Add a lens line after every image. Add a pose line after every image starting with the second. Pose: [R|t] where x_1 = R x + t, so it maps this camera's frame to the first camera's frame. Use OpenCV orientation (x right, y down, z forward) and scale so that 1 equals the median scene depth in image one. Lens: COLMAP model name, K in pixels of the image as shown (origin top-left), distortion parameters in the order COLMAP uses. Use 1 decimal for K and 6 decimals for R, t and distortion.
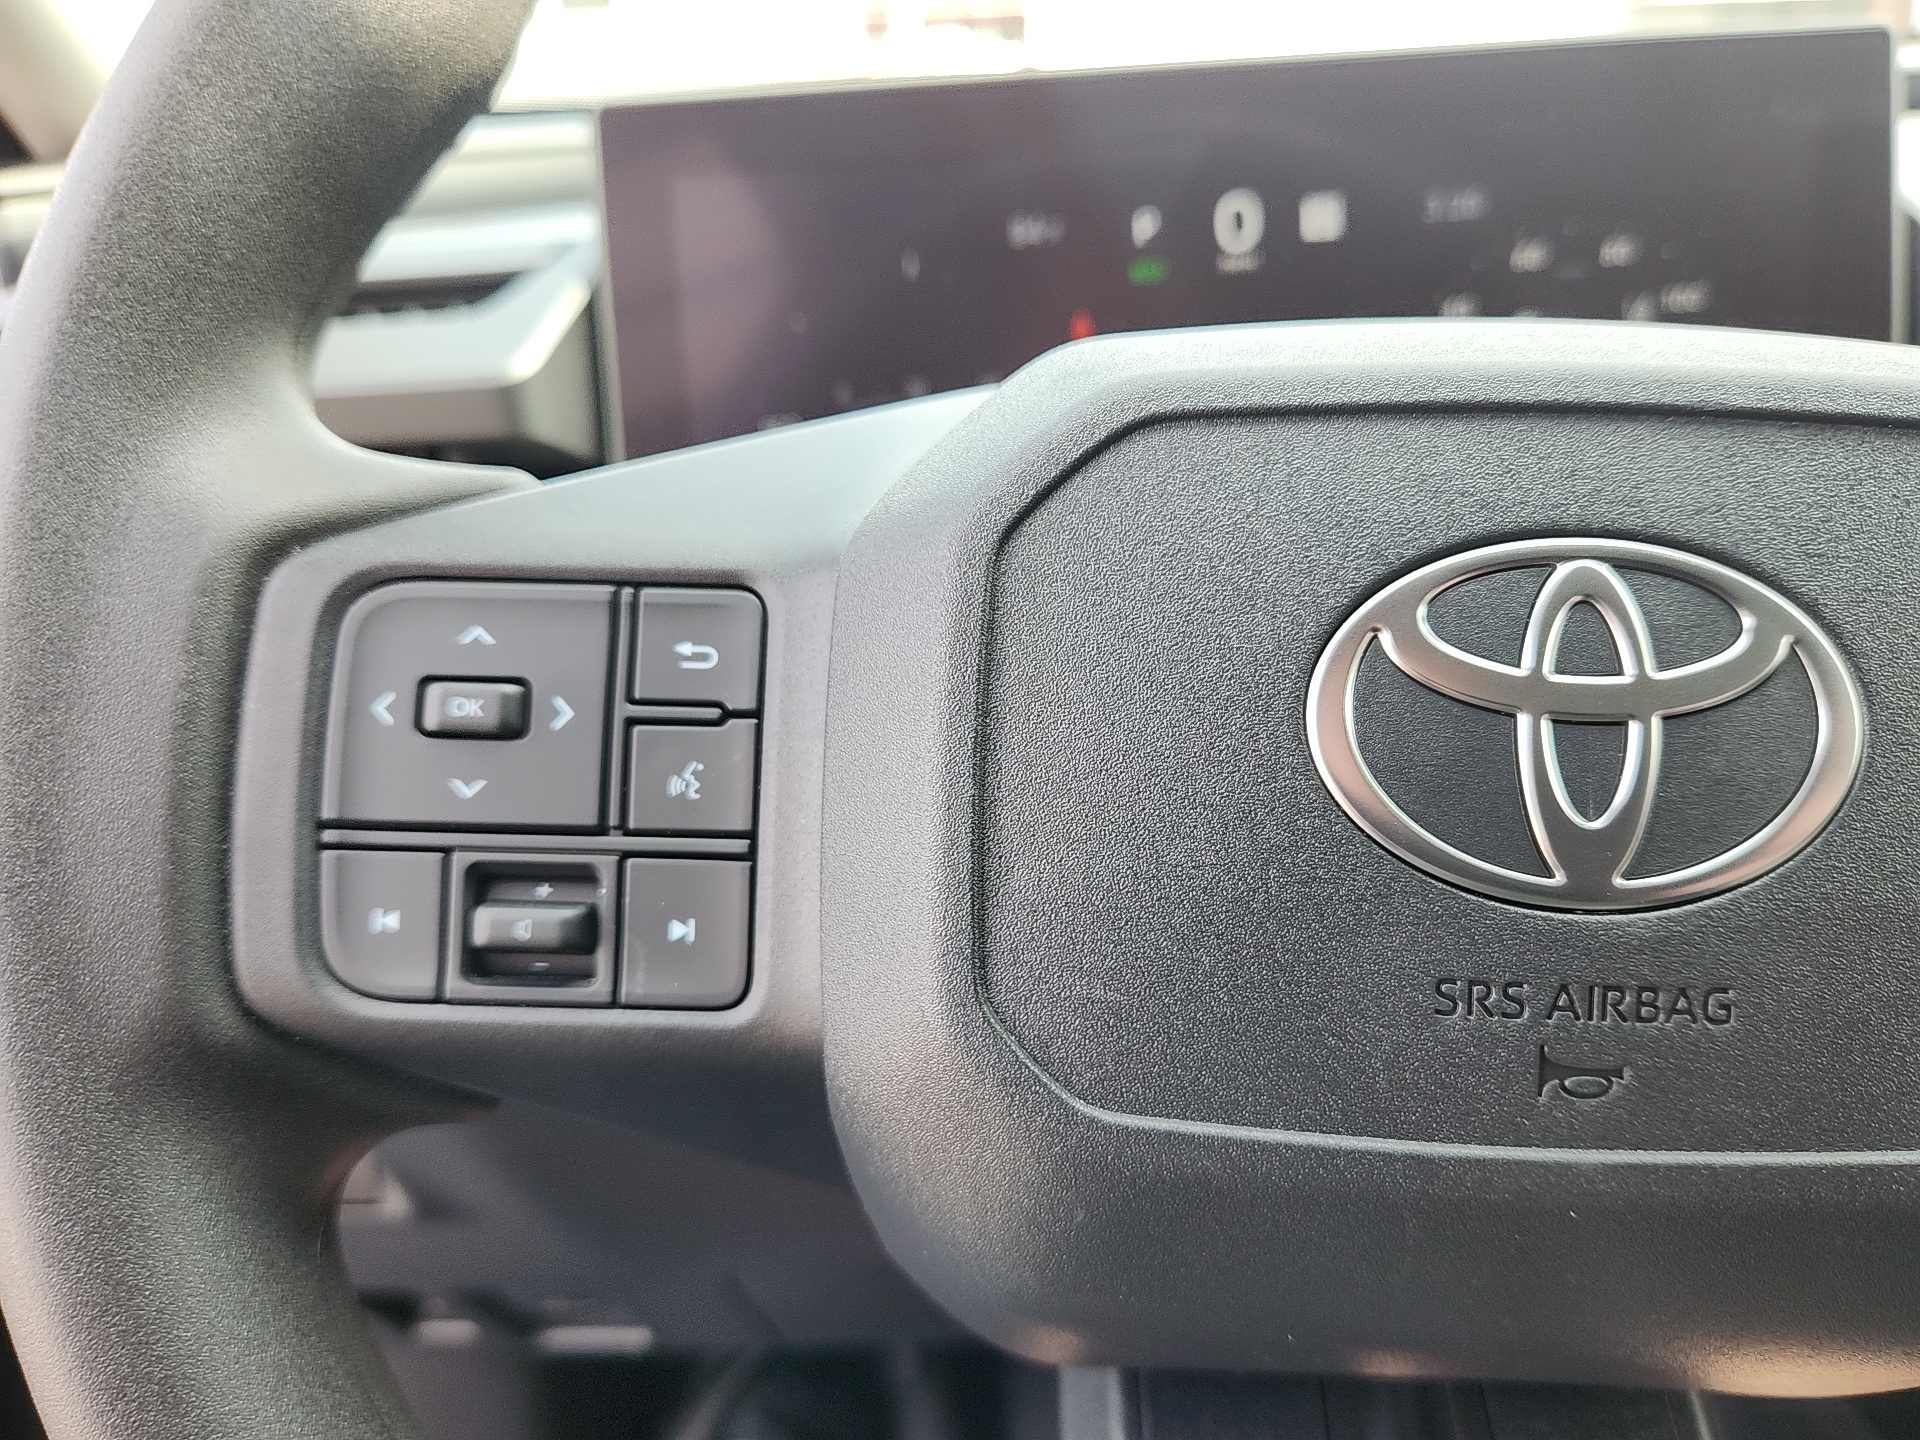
lens RADIAL K [[1345.6, 0, 955.8], [0, 1345.6, 733.2], [0, 0, 1]] dist [0.053664, -0.047507]
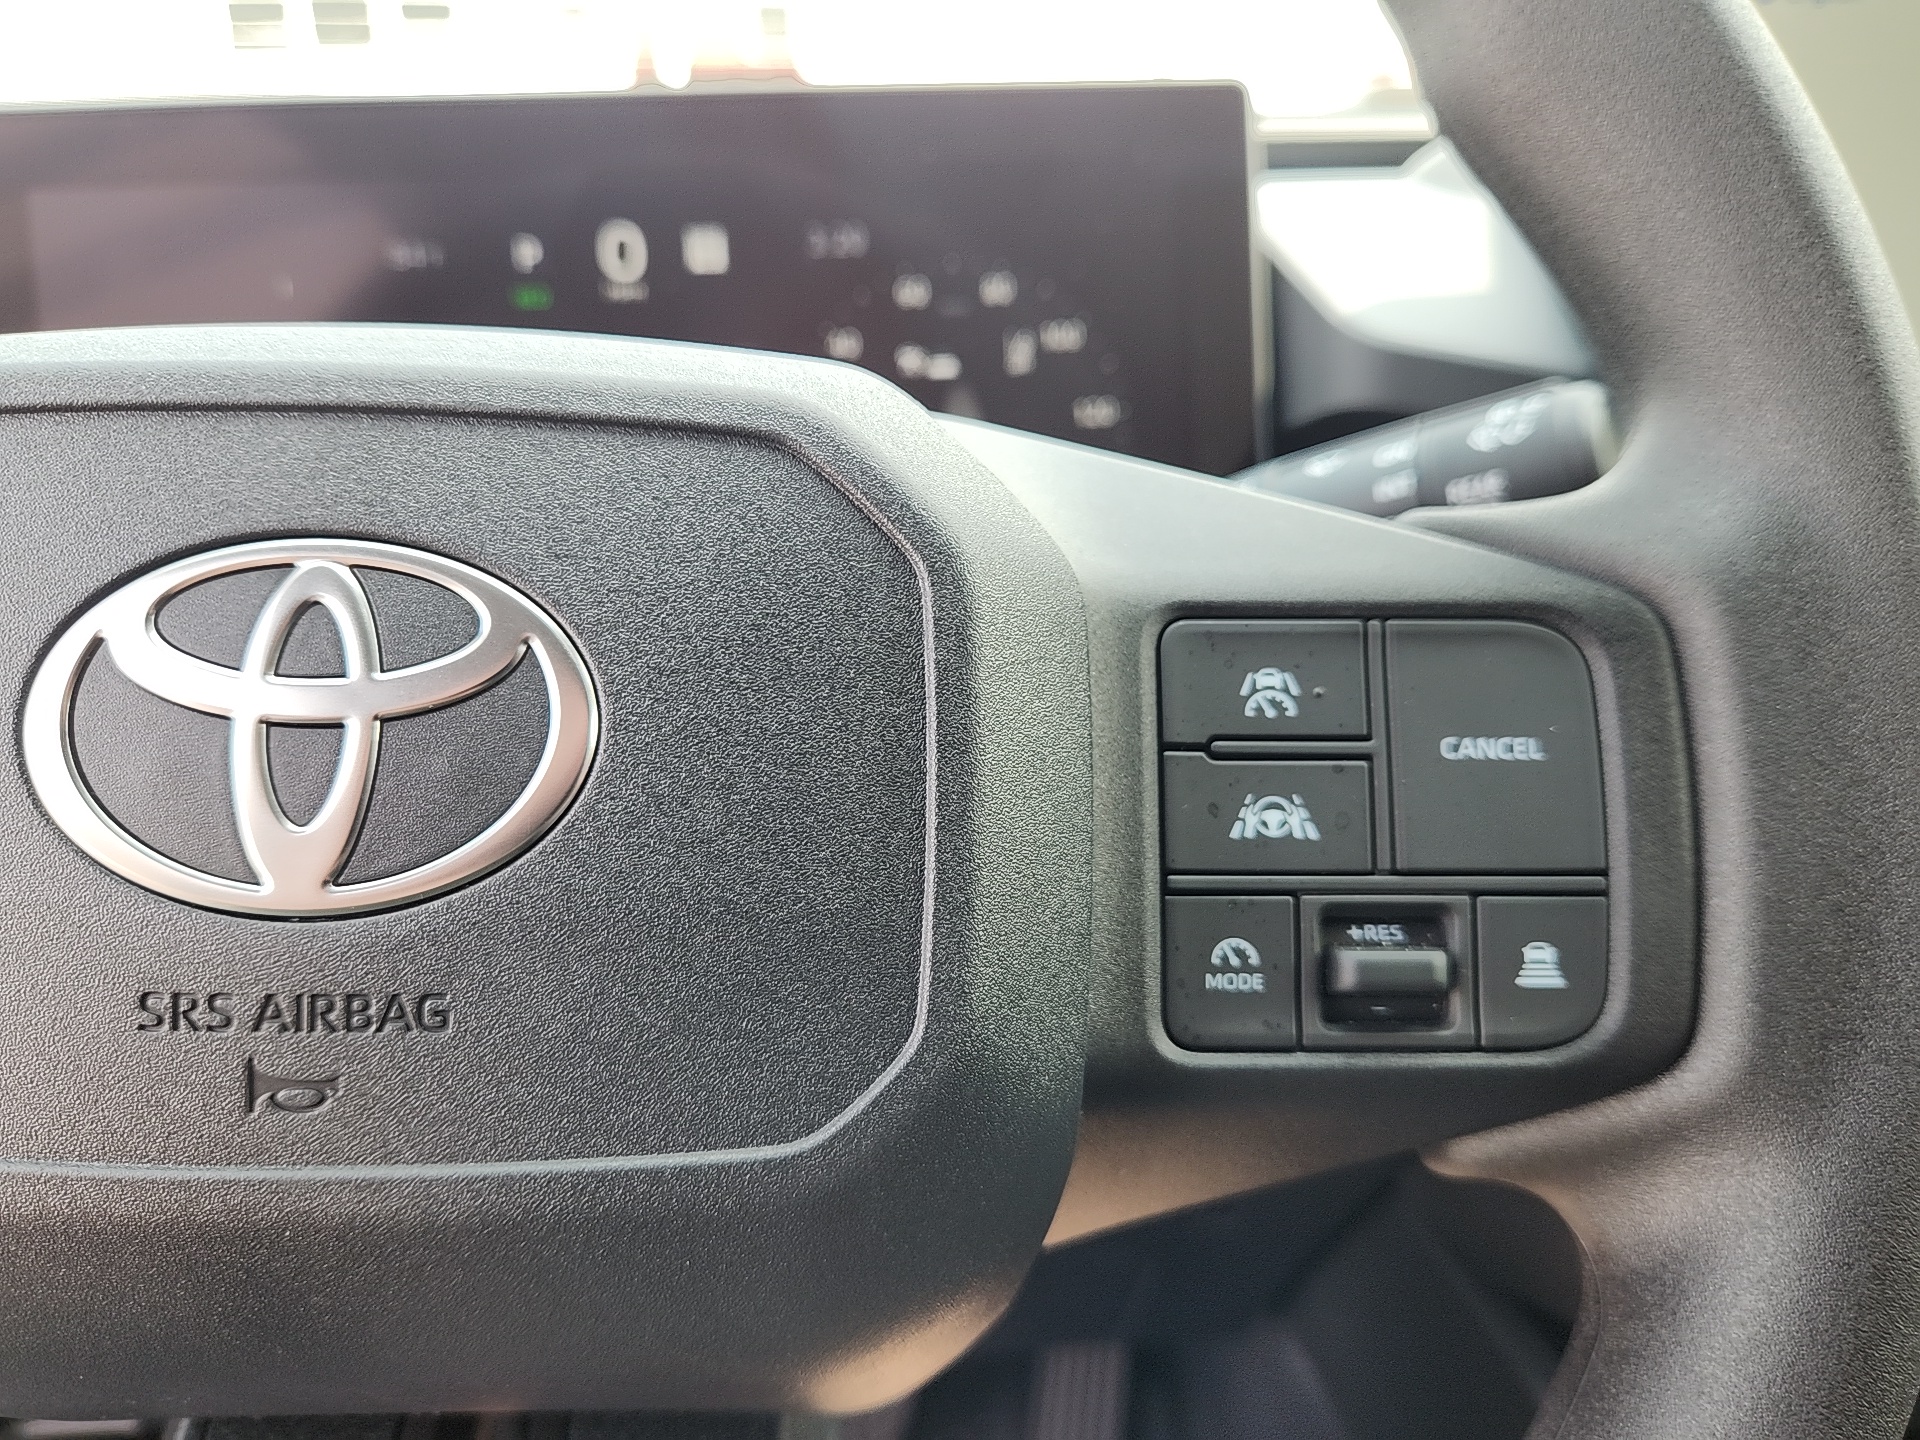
lens RADIAL K [[1340.3, 0, 964.7], [0, 1340.3, 734.3], [0, 0, 1]] dist [-0.000264, -0.018352]
pose [[0.996014, -0.009928, 0.088647, 0.844187], [0.012770, 0.999421, -0.031547, 0.035102], [-0.088282, 0.032553, 0.995563, 0.000123]]
